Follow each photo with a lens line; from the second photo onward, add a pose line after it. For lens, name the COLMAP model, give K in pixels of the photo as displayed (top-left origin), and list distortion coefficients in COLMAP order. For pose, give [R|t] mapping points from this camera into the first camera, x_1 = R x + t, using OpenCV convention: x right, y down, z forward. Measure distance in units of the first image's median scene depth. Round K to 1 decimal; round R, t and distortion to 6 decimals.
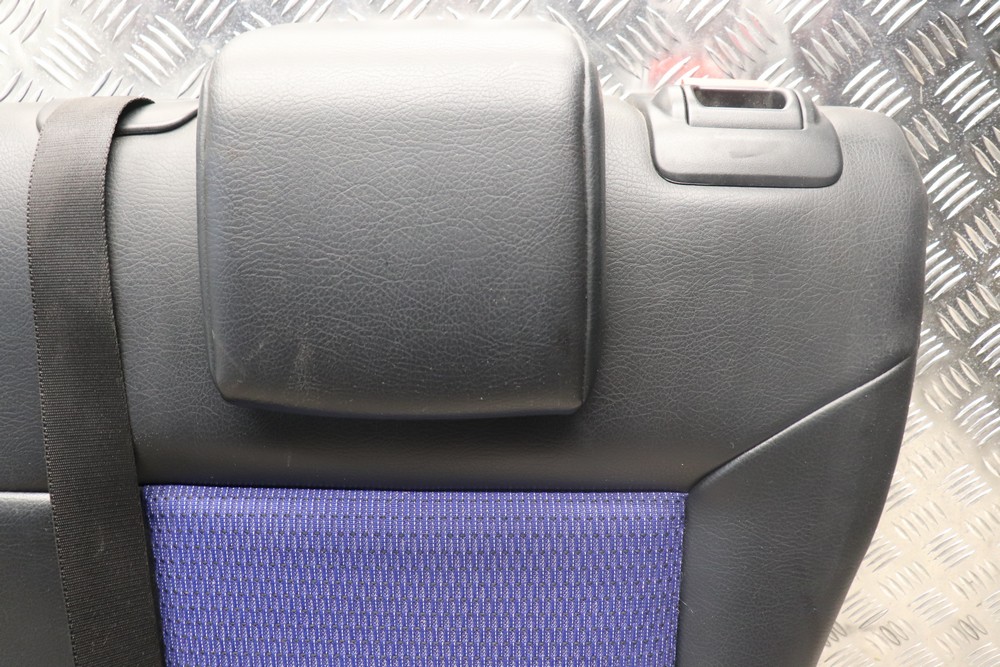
lens RADIAL K [[824.4, 0, 473.1], [0, 824.4, 336.5], [0, 0, 1]] dist [-0.172742, 0.148108]
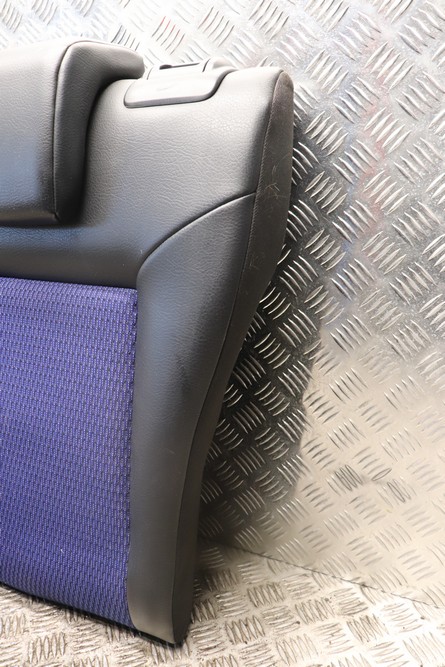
lens RADIAL K [[549.8, 0, 221.7], [0, 549.8, 329.3], [0, 0, 1]] dist [-0.172742, 0.148108]
pose [[0.896930, 0.106612, -0.429128, 0.914319], [-0.153845, 0.985105, -0.076817, 0.332538], [0.414546, 0.134918, 0.899971, 0.058706]]
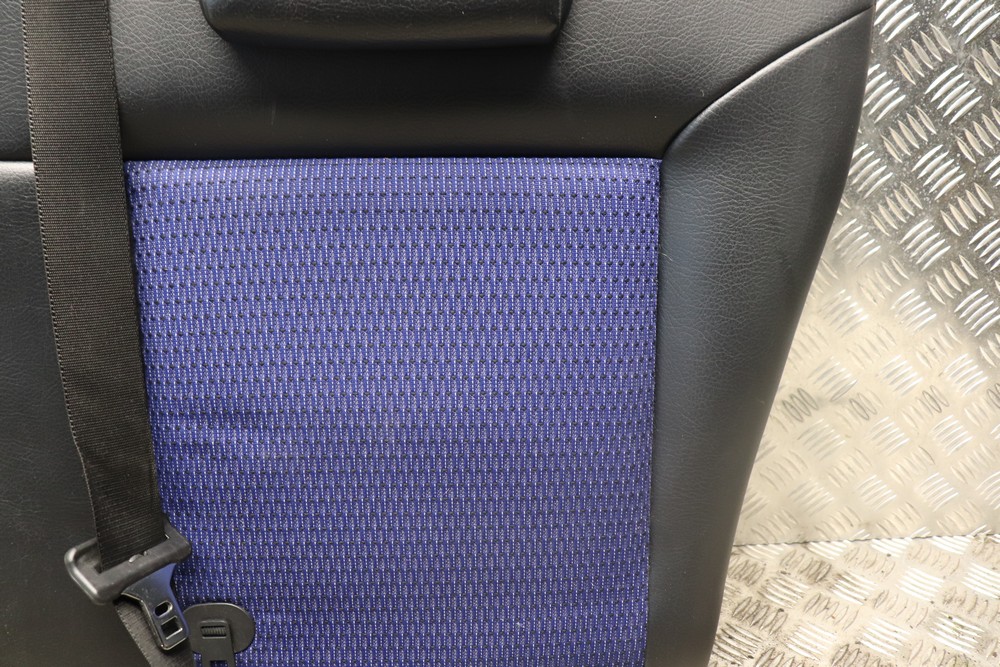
lens RADIAL K [[824.4, 0, 473.1], [0, 824.4, 336.5], [0, 0, 1]] dist [-0.172742, 0.148108]
pose [[0.998963, -0.011717, 0.043994, -0.022504], [0.011951, 0.999916, -0.005065, 0.419346], [-0.043931, 0.005586, 0.999019, -0.018441]]
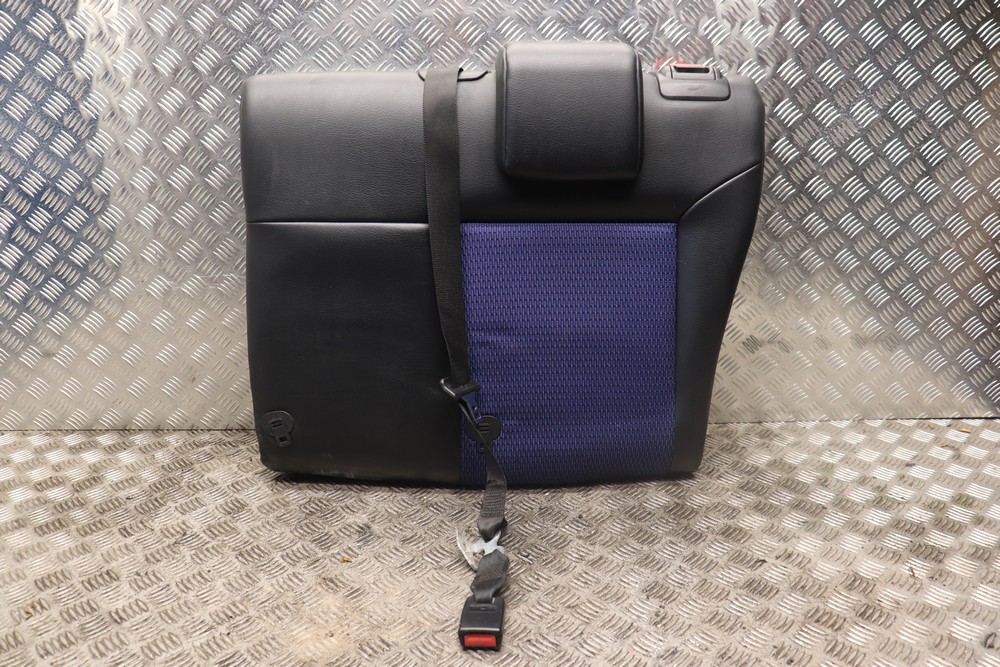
lens RADIAL K [[824.4, 0, 473.1], [0, 824.4, 336.5], [0, 0, 1]] dist [-0.172742, 0.148108]
pose [[0.999893, -0.009287, 0.011315, -0.397187], [0.009873, 0.998555, -0.052833, 0.666542], [-0.010808, 0.052939, 0.998539, -1.480797]]
